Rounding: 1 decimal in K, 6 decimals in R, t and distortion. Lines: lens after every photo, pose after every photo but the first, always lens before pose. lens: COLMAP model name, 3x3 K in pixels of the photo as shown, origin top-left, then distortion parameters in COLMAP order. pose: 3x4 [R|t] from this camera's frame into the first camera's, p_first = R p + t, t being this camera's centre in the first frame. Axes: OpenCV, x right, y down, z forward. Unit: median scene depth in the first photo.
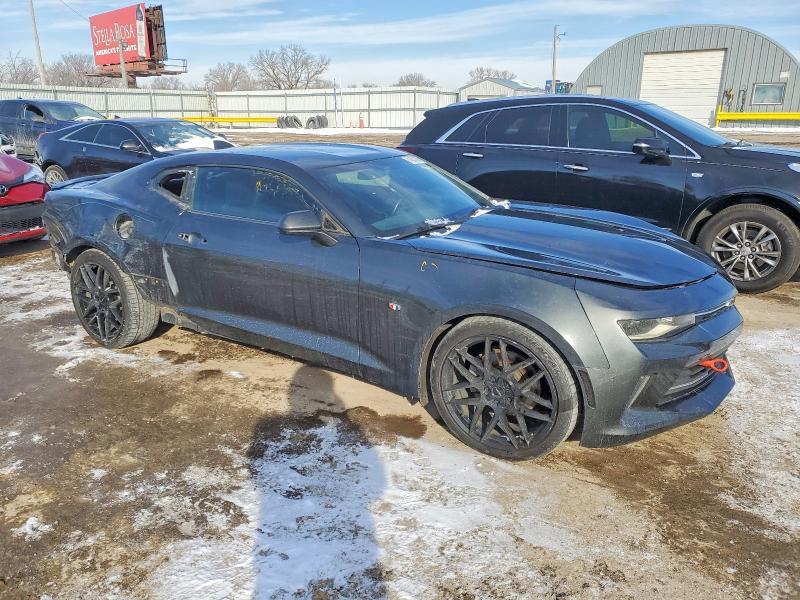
lens RADIAL K [[636.1, 0, 399.5], [0, 636.1, 300.0], [0, 0, 1]] dist [0.030755, -0.009845]
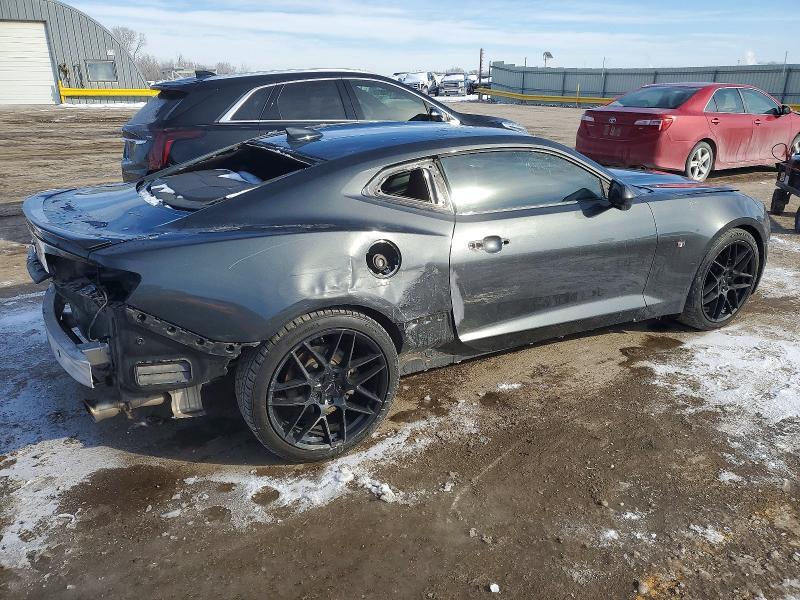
lens RADIAL K [[636.1, 0, 400.0], [0, 636.1, 300.4], [0, 0, 1]] dist [0.030755, -0.009845]
pose [[0.453032, -0.290497, 0.842836, -0.621107], [0.262413, 0.946988, 0.185346, -0.118862], [-0.851998, 0.137204, 0.505246, 0.403326]]
